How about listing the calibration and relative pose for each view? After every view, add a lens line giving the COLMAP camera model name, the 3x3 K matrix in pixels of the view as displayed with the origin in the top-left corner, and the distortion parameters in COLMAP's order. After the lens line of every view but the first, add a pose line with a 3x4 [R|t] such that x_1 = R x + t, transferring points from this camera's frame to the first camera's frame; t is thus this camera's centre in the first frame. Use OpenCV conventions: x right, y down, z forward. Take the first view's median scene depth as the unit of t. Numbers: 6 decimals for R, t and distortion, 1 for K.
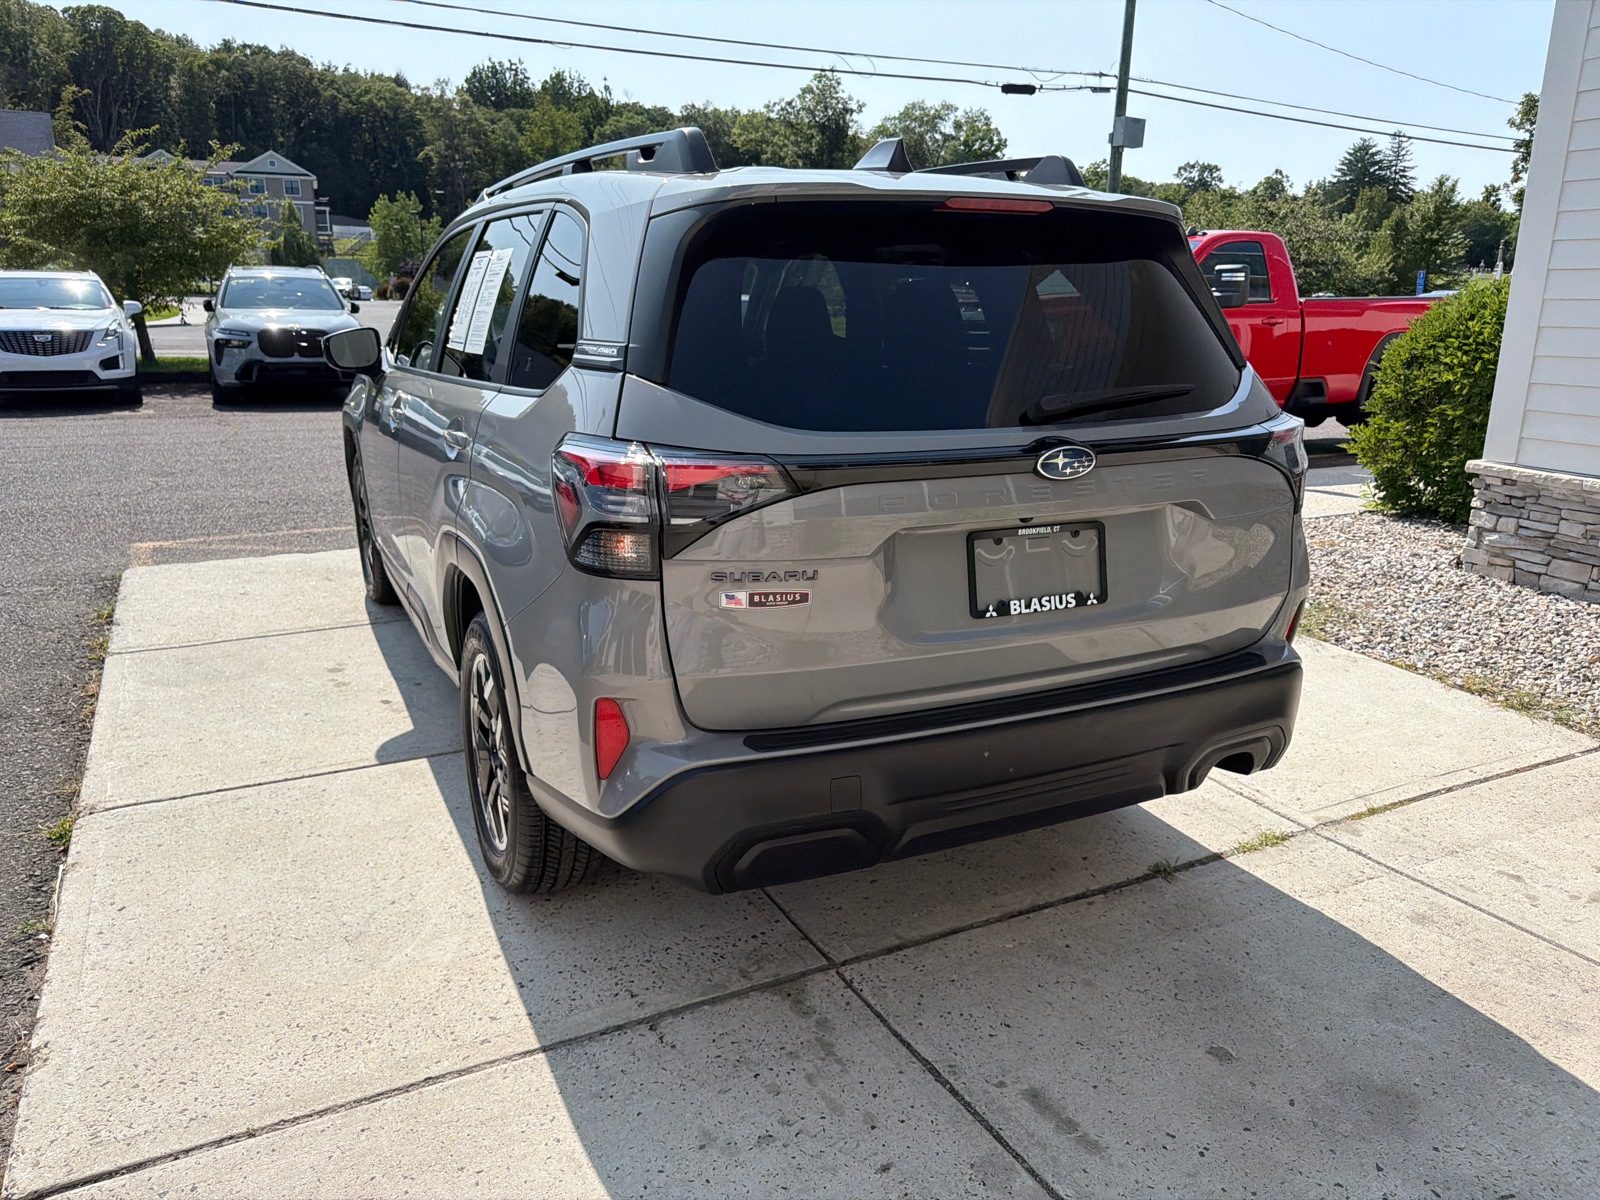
lens RADIAL K [[1138.2, 0, 806.1], [0, 1138.2, 607.8], [0, 0, 1]] dist [0.011932, -0.018620]
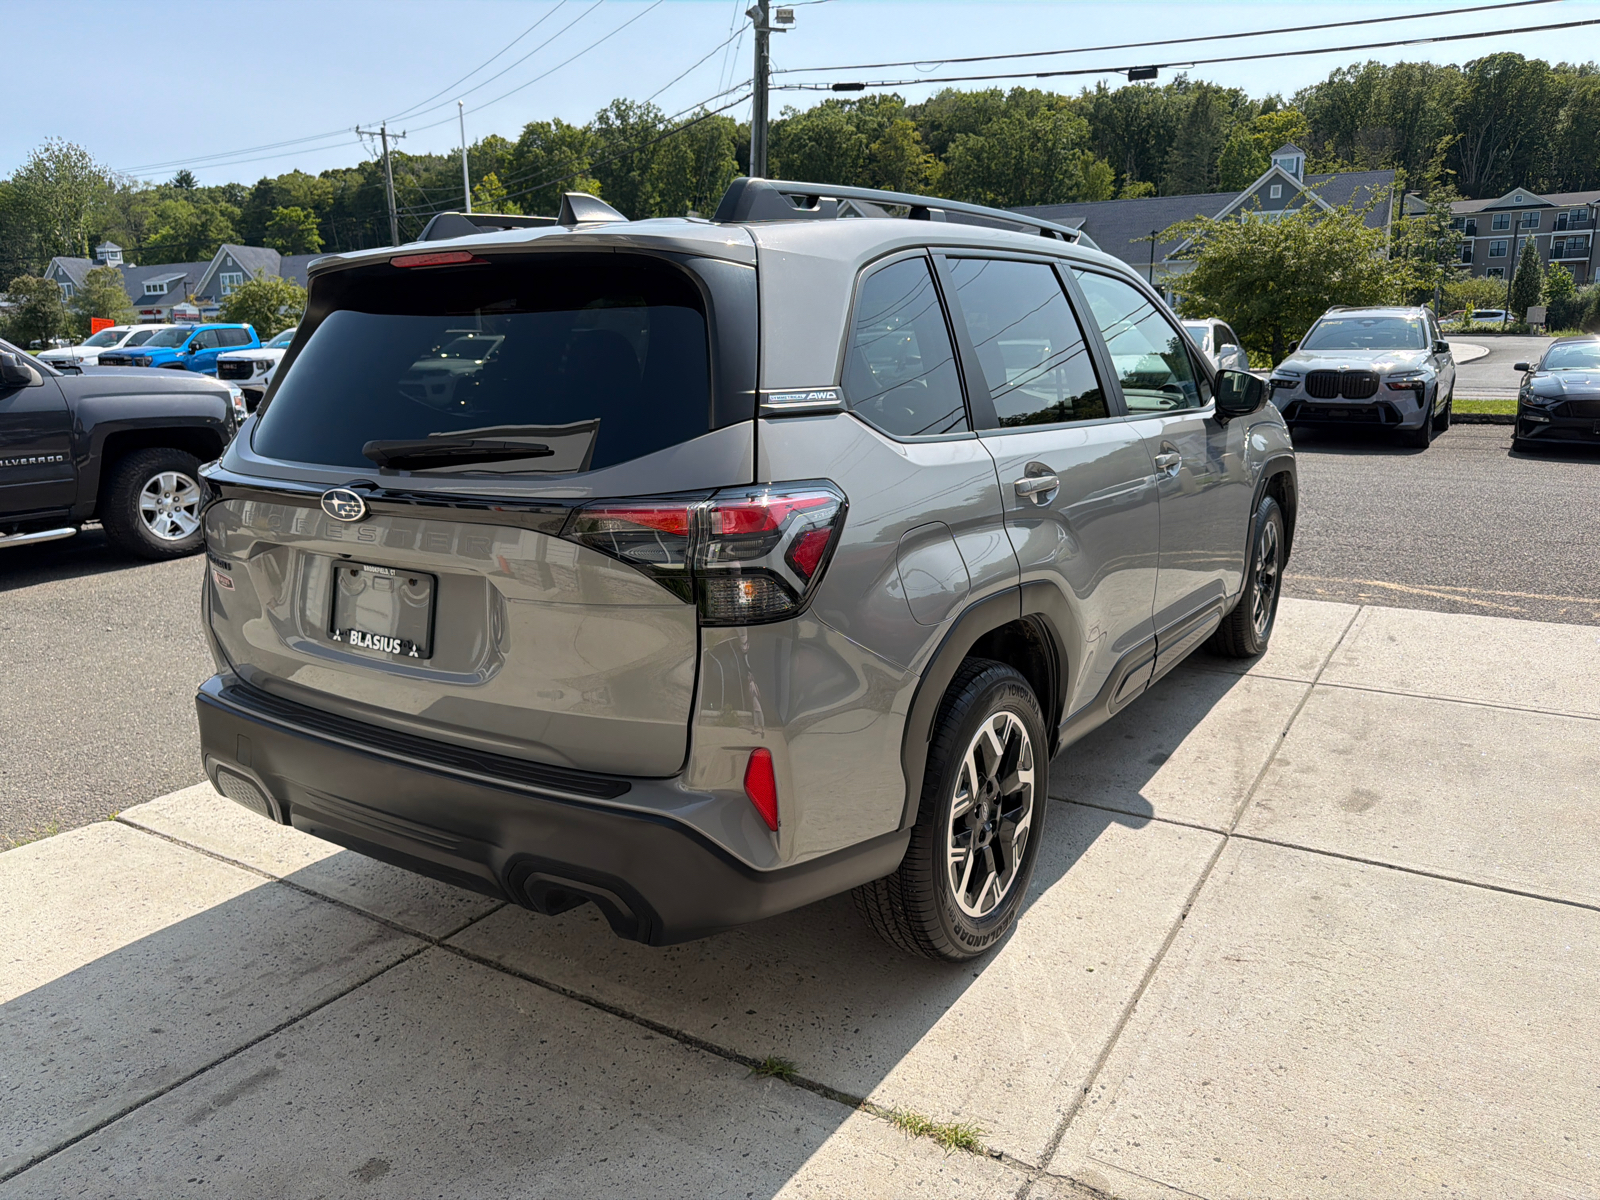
lens RADIAL K [[1140.5, 0, 806.7], [0, 1140.5, 603.0], [0, 0, 1]] dist [0.004154, -0.006822]
pose [[0.503514, 0.172220, -0.846649, 0.189048], [-0.203479, 0.976006, 0.077520, -0.029355], [0.839684, 0.133243, 0.526476, 0.115394]]
